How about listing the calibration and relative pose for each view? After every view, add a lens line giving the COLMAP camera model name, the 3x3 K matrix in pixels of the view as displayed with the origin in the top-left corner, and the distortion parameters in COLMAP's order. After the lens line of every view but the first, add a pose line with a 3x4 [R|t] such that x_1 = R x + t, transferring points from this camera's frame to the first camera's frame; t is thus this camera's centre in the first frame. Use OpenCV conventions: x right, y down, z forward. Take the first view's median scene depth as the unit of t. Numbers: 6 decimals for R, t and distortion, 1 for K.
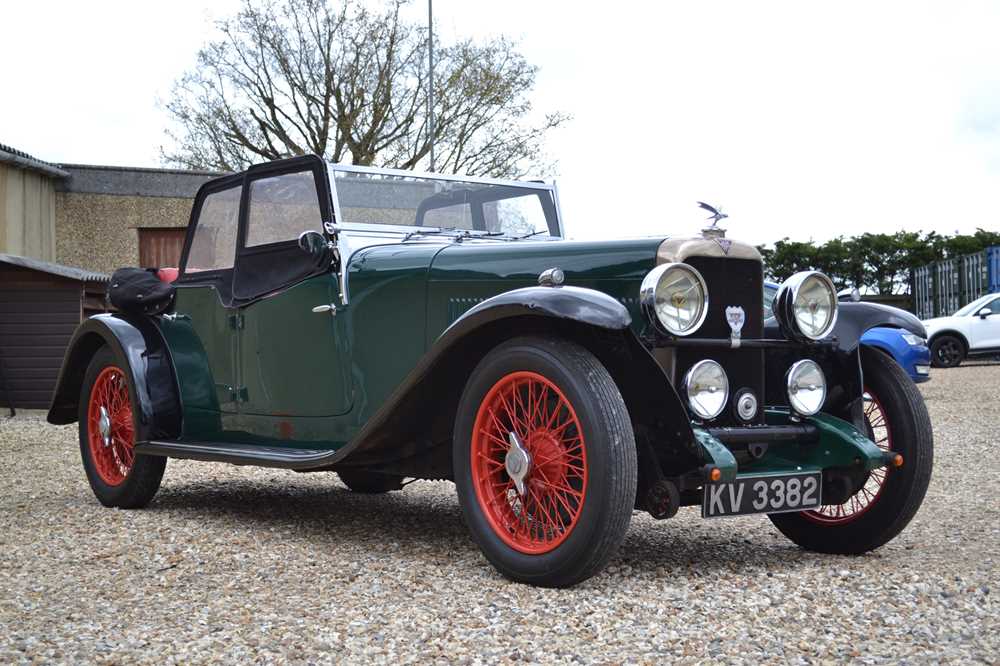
lens RADIAL K [[1546.7, 0, 508.4], [0, 1546.7, 330.8], [0, 0, 1]] dist [-0.010576, 0.000000]
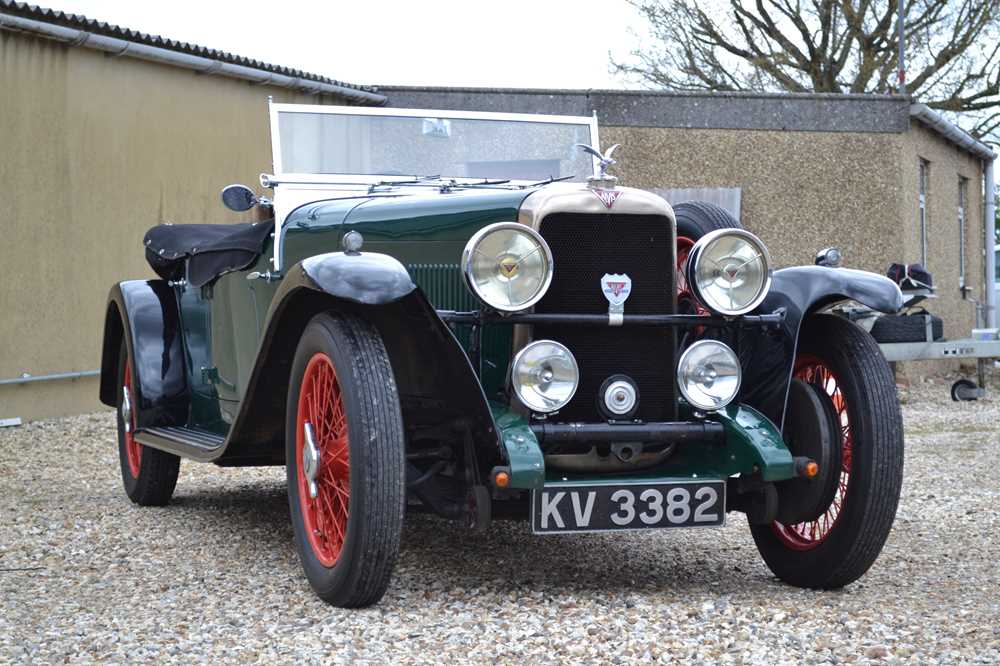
lens RADIAL K [[2092.5, 0, 531.7], [0, 2092.5, 334.6], [0, 0, 1]] dist [0.018819, 0.000000]
pose [[0.950105, 0.004603, -0.311896, 0.447993], [0.002593, 0.999740, 0.022653, -0.009011], [0.311919, -0.022332, 0.949846, -0.054301]]
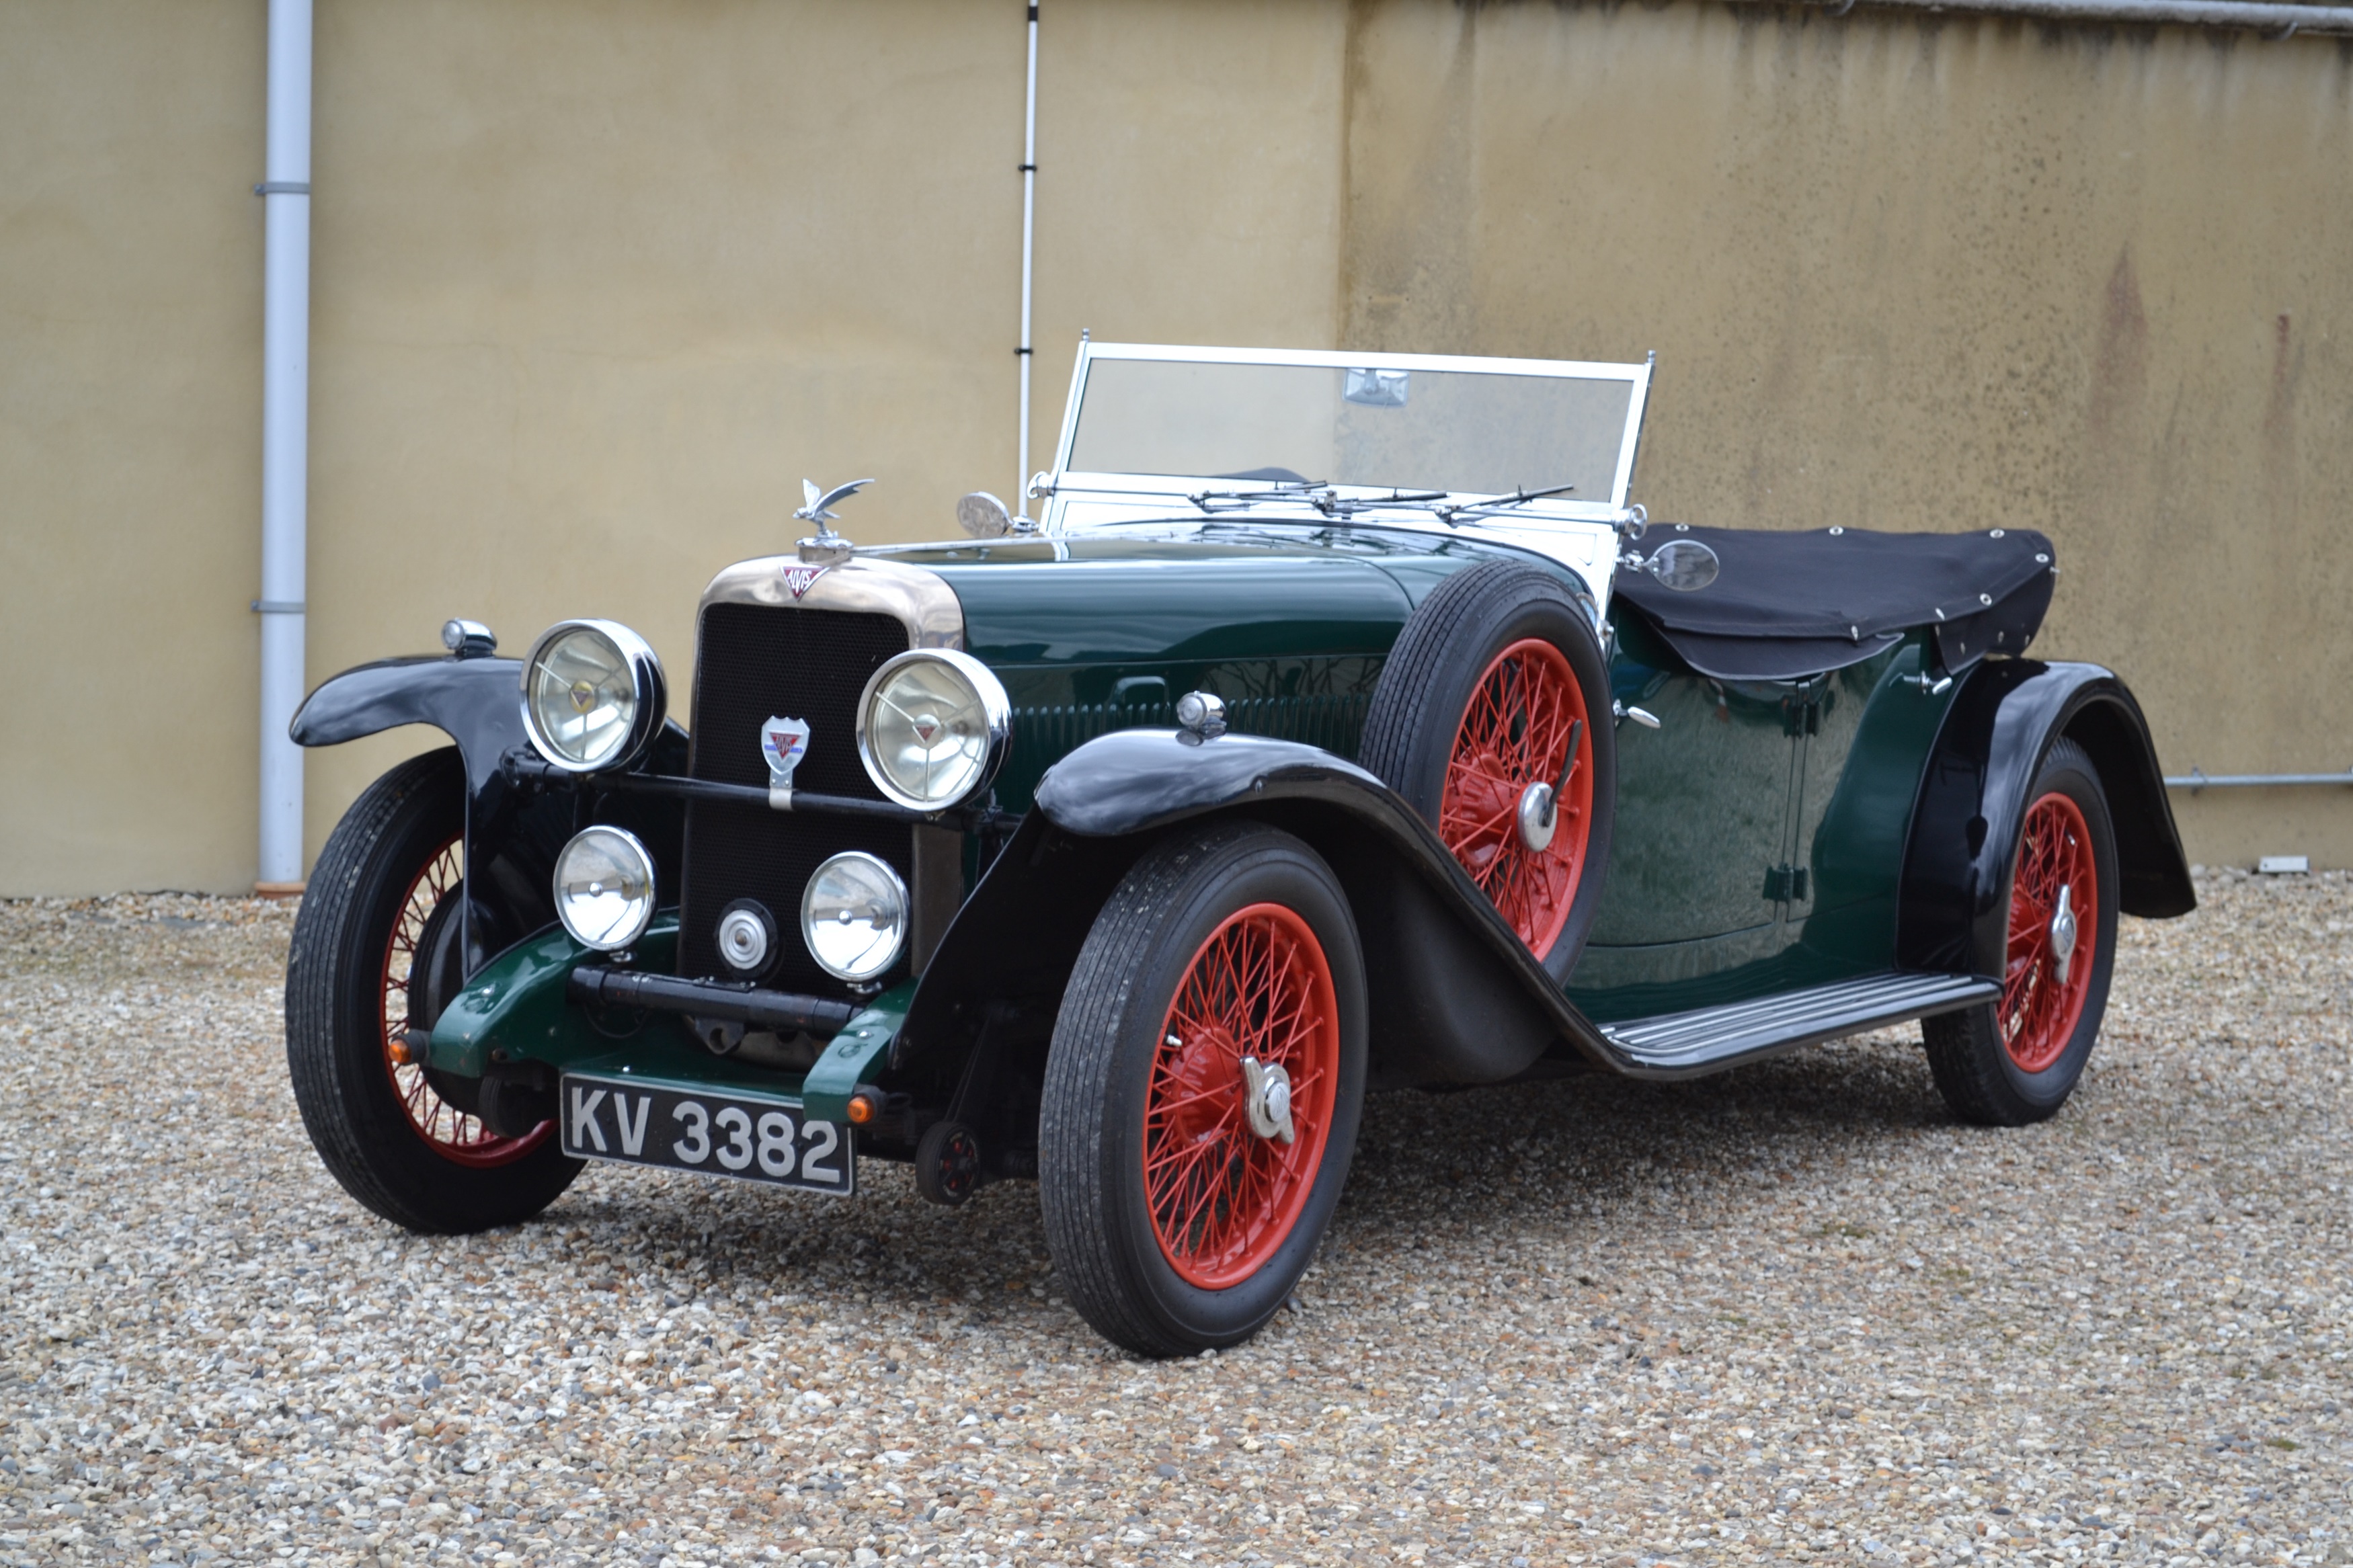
lens RADIAL K [[4922.9, 0, 1180.2], [0, 4922.9, 782.6], [0, 0, 1]] dist [0.018819, 0.000000]
pose [[0.341536, 0.087340, -0.935802, 1.533683], [-0.025758, 0.996169, 0.083574, -0.120201], [0.939516, -0.004439, 0.342477, 0.619737]]
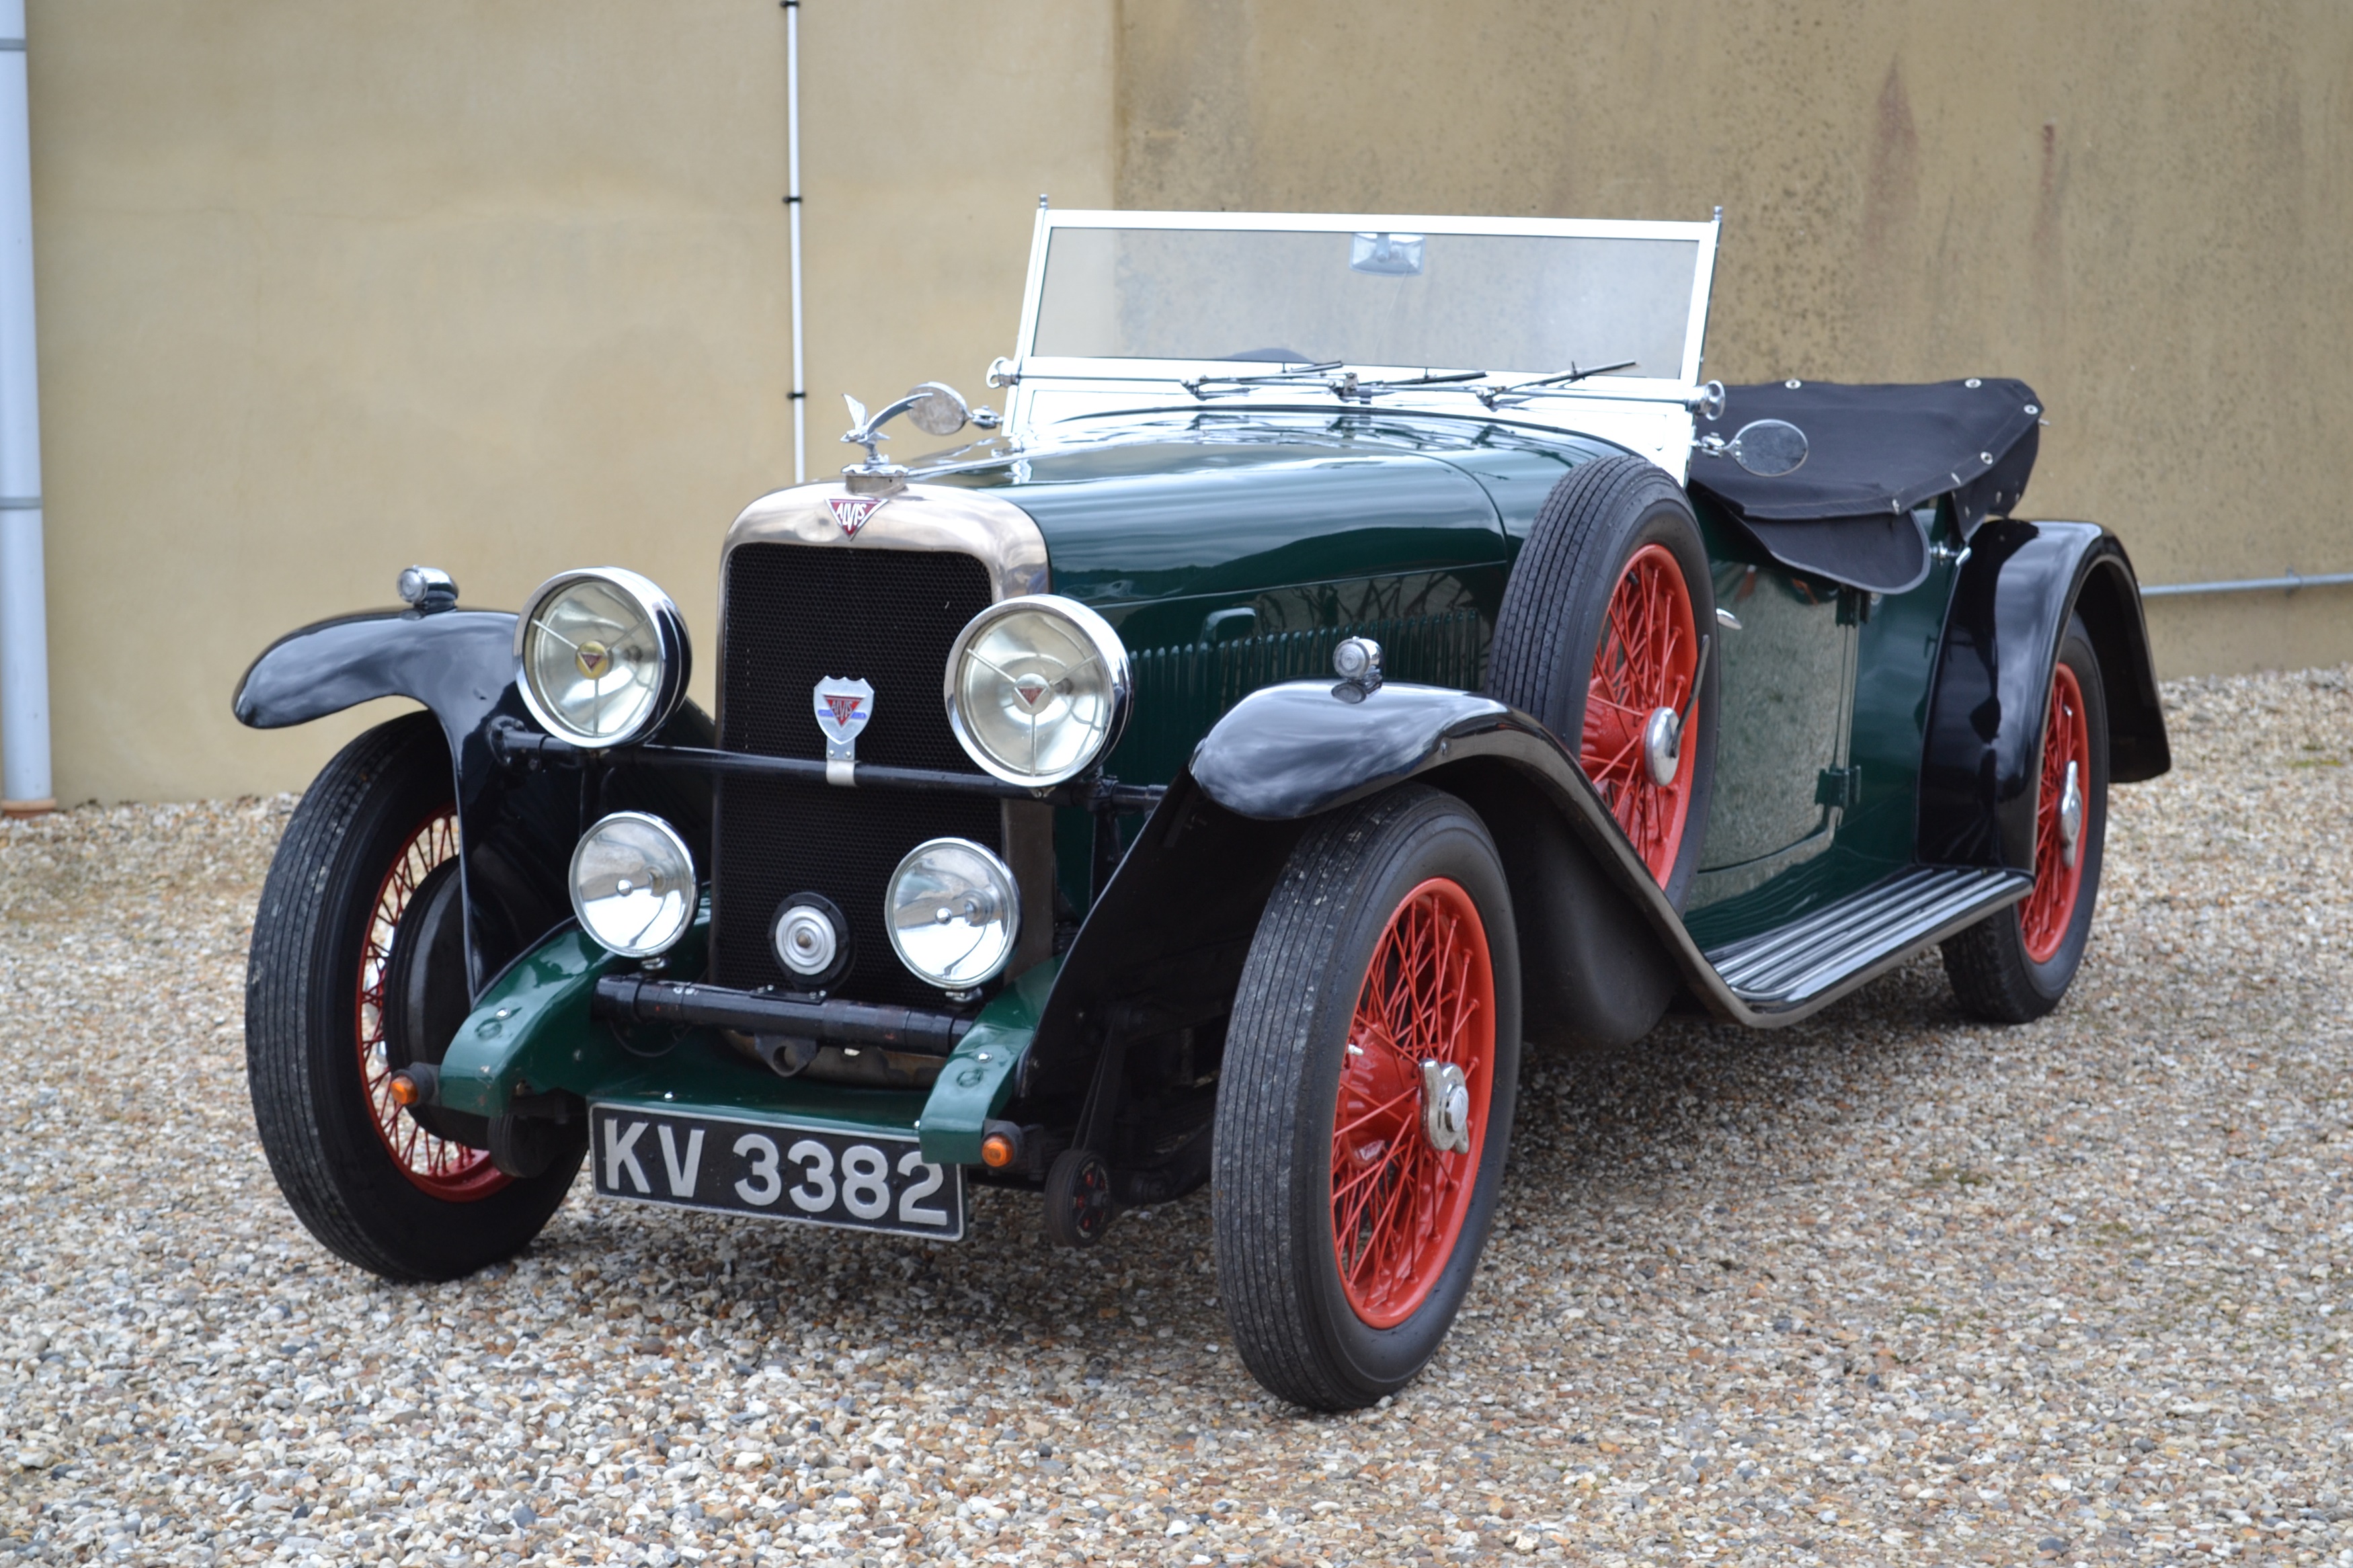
lens RADIAL K [[4629.0, 0, 1190.3], [0, 4629.0, 789.3], [0, 0, 1]] dist [0.007525, 0.000000]
pose [[0.447329, 0.116905, -0.886696, 1.209288], [0.000611, 0.991380, 0.131015, -0.139131], [0.894369, -0.059149, 0.443402, 0.569280]]
